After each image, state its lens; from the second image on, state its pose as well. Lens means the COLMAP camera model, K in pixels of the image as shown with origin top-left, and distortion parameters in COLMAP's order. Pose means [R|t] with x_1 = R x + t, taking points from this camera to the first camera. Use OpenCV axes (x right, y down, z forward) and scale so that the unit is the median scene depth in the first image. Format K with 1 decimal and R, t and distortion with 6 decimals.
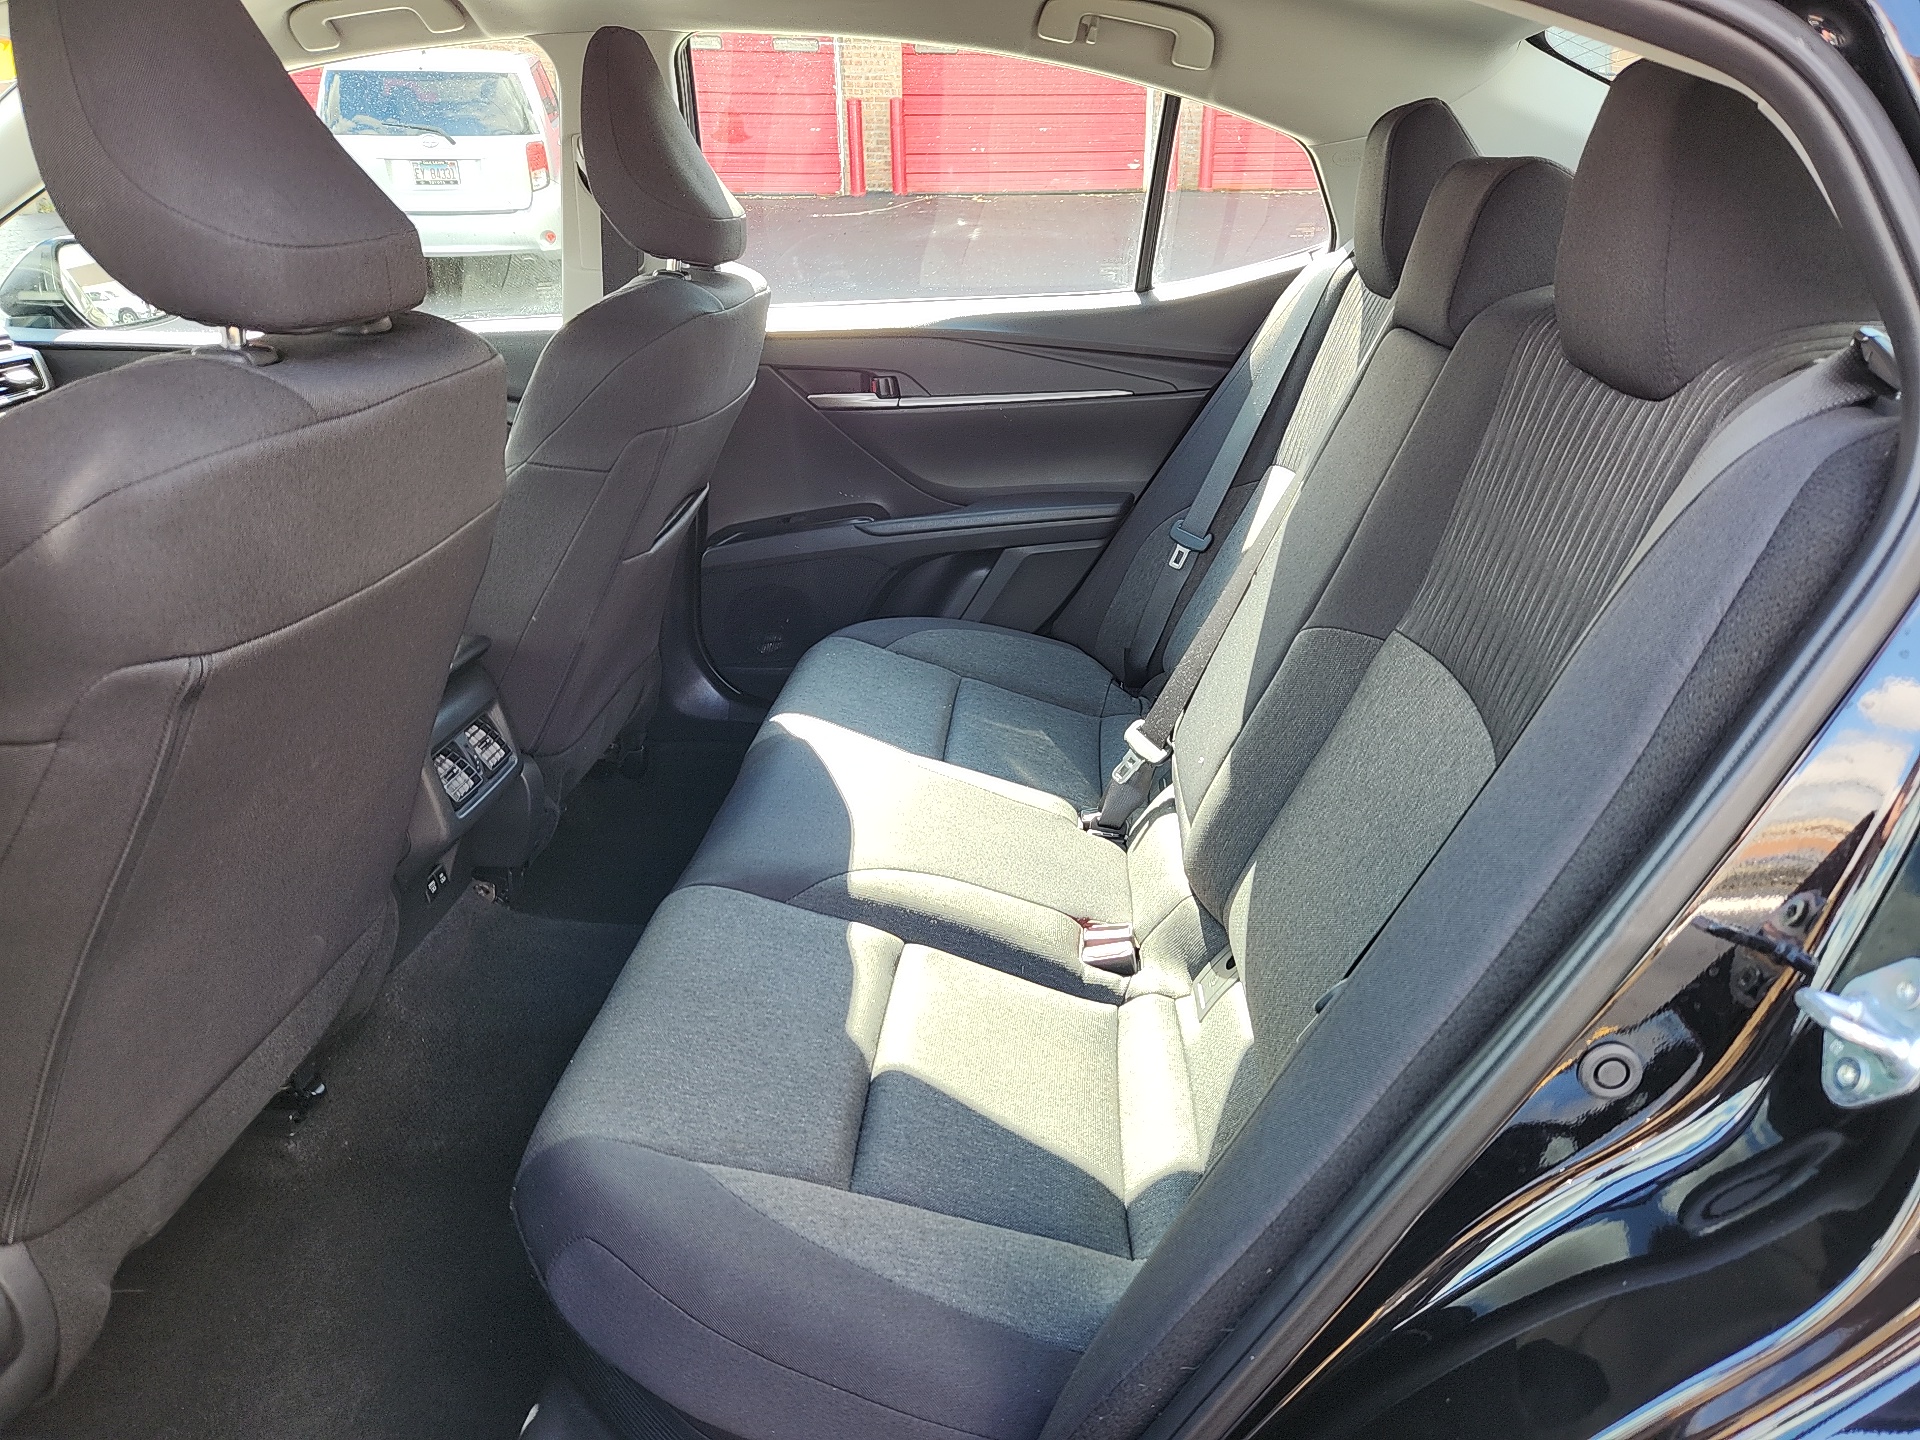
lens RADIAL K [[1304.9, 0, 1013.8], [0, 1304.9, 717.1], [0, 0, 1]] dist [0.048699, -0.040391]
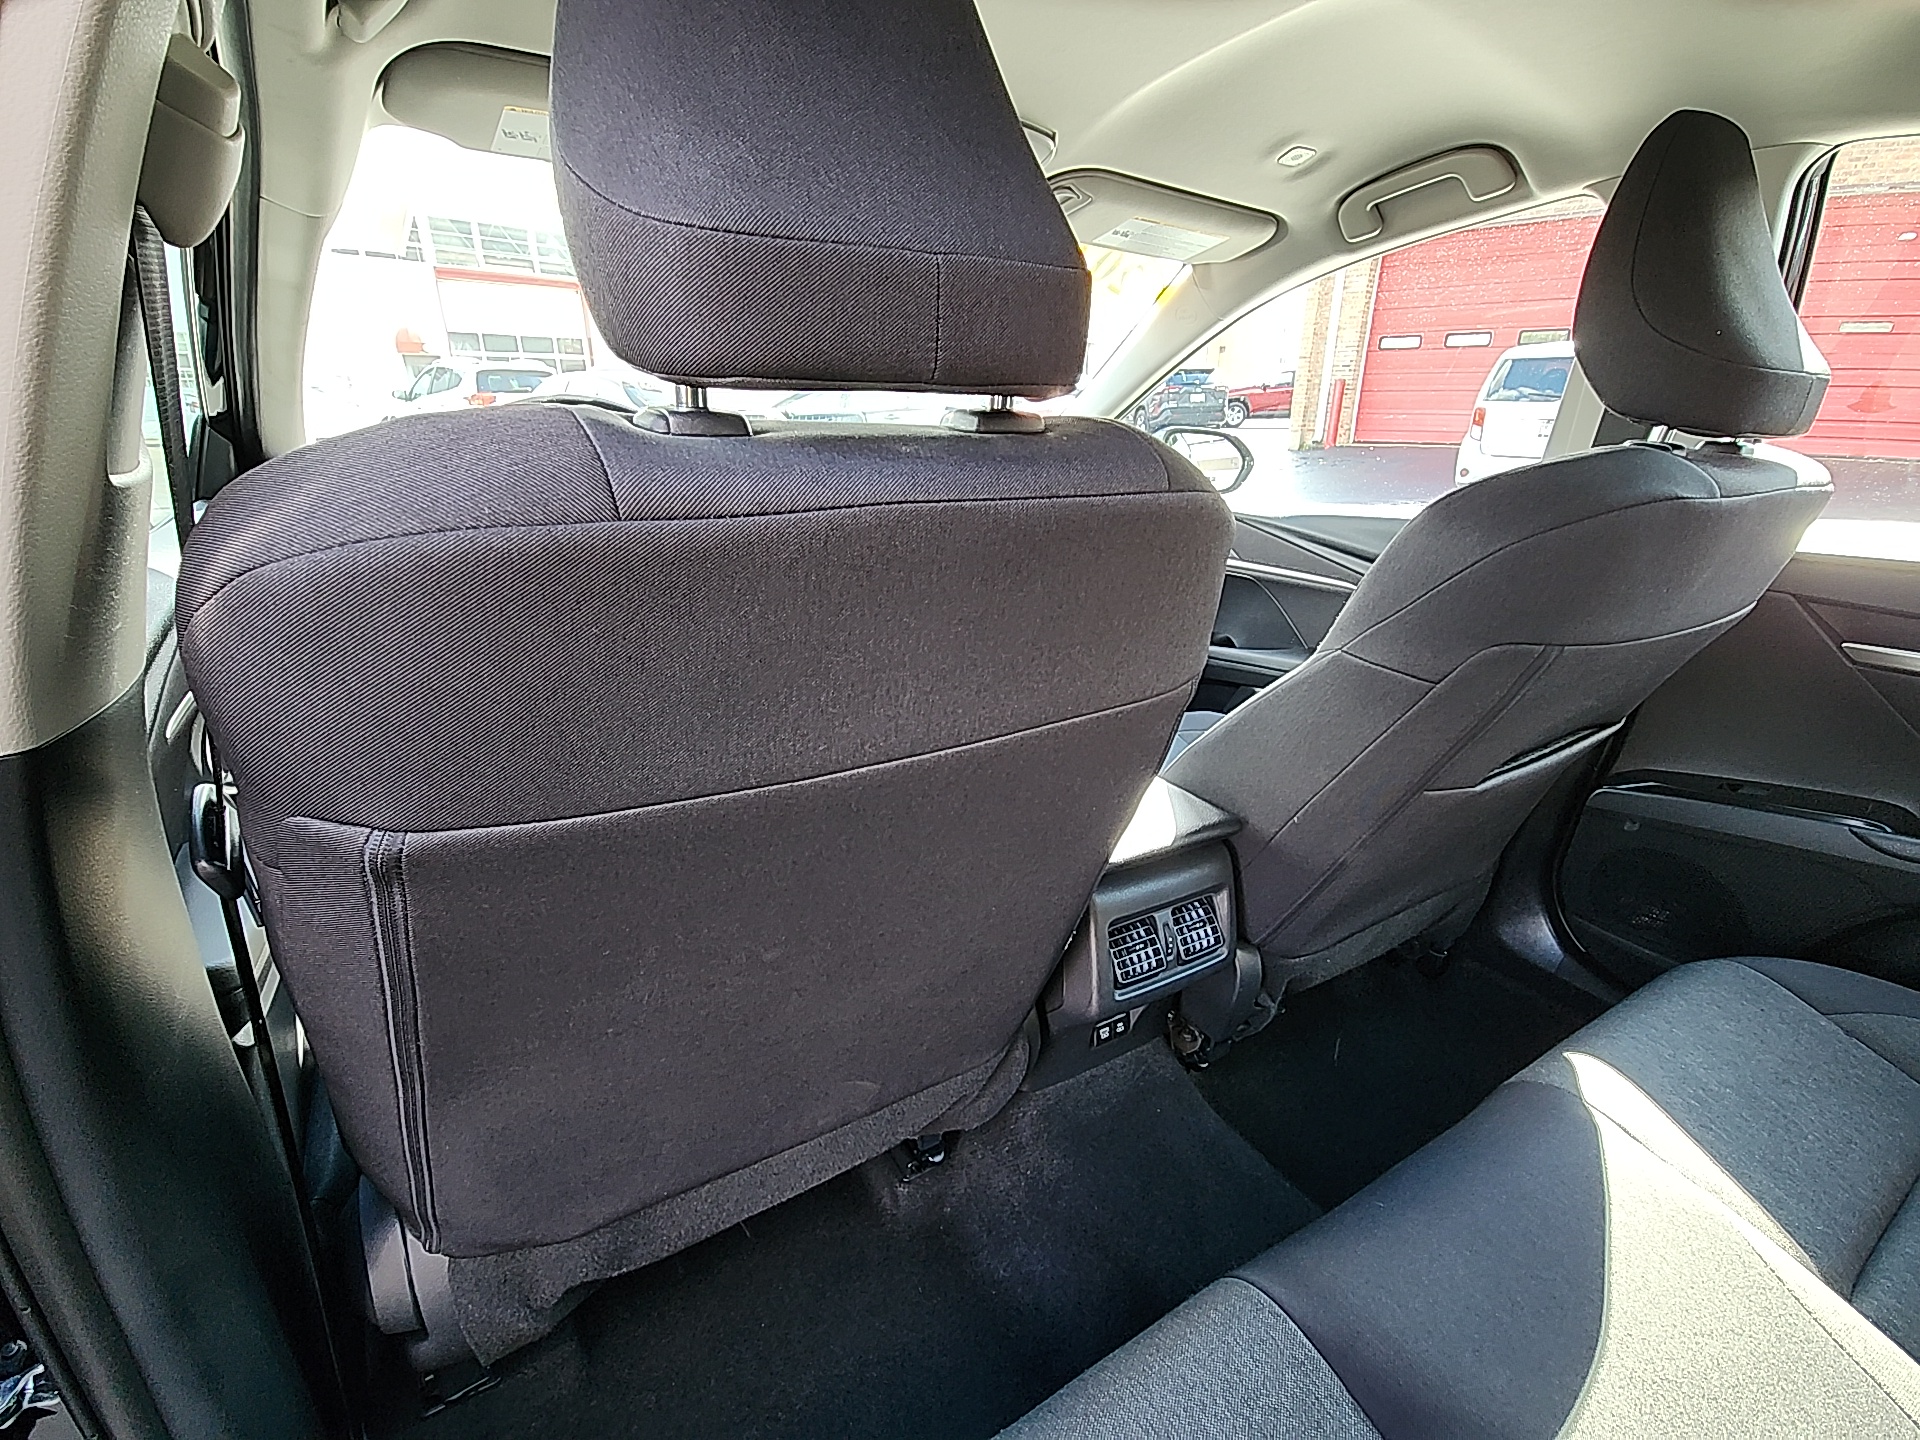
lens RADIAL K [[869.1, 0, 959.7], [0, 869.1, 735.4], [0, 0, 1]] dist [0.018905, -0.010754]
pose [[0.566503, 0.290542, -0.771142, -0.053599], [-0.334423, 0.936318, 0.107098, -0.103657], [0.753151, 0.197216, 0.627591, 0.409467]]
